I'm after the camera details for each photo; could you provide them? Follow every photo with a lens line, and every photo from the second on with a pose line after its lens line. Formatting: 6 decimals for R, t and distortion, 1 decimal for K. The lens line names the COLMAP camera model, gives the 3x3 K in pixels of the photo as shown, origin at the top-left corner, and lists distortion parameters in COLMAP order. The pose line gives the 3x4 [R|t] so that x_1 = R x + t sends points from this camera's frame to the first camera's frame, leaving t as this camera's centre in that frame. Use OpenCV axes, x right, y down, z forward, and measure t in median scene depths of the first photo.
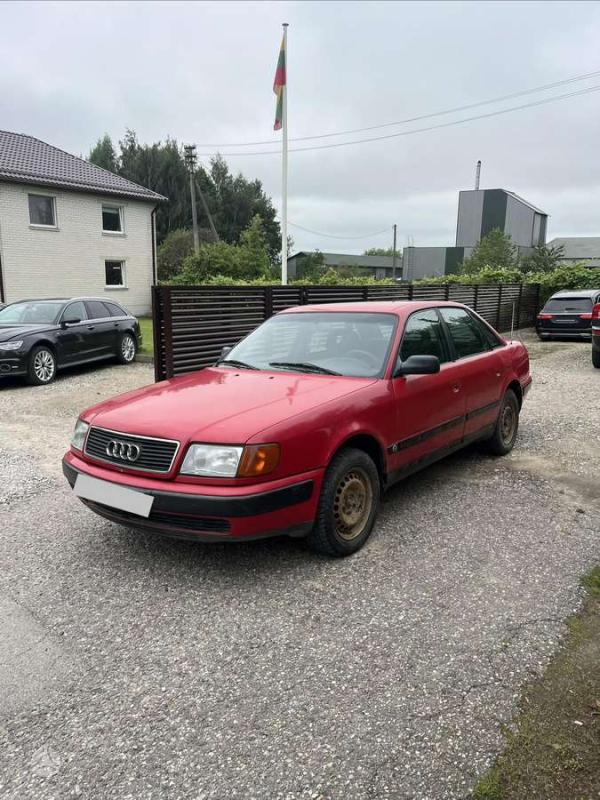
lens RADIAL K [[602.5, 0, 300.0], [0, 602.5, 400.0], [0, 0, 1]] dist [0.069513, -0.108597]
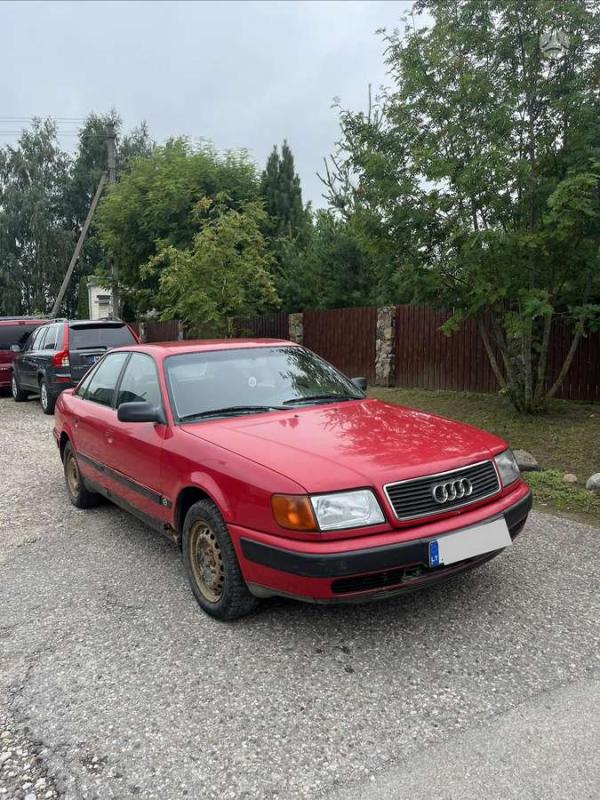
lens RADIAL K [[602.5, 0, 300.0], [0, 602.5, 400.0], [0, 0, 1]] dist [0.069513, -0.108597]
pose [[0.301899, -0.108316, 0.947167, -0.681640], [0.200225, 0.978569, 0.048087, -0.077440], [-0.932077, 0.175129, 0.317117, 0.517174]]
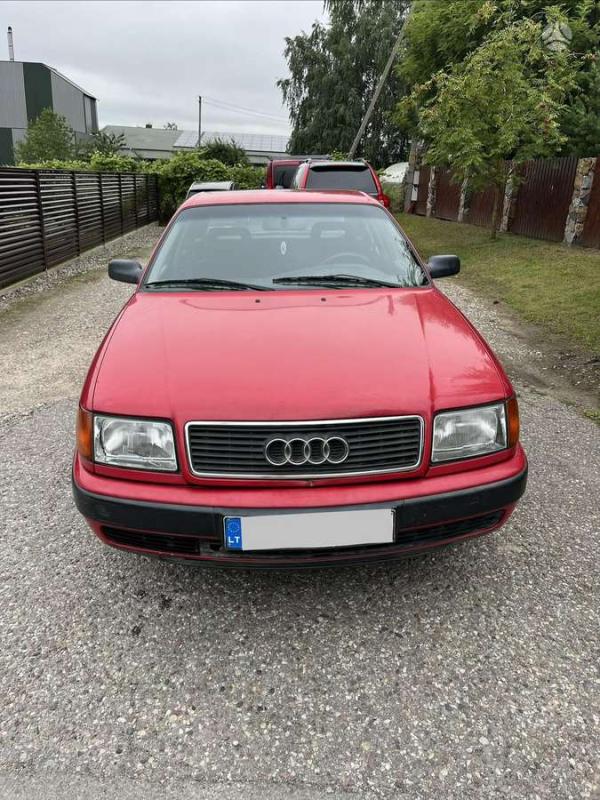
lens RADIAL K [[602.5, 0, 300.0], [0, 602.5, 400.0], [0, 0, 1]] dist [0.069513, -0.108597]
pose [[0.753256, -0.209740, 0.623390, -0.370909], [0.104314, 0.973893, 0.201622, -0.047193], [-0.649403, -0.086845, 0.755469, 0.325635]]
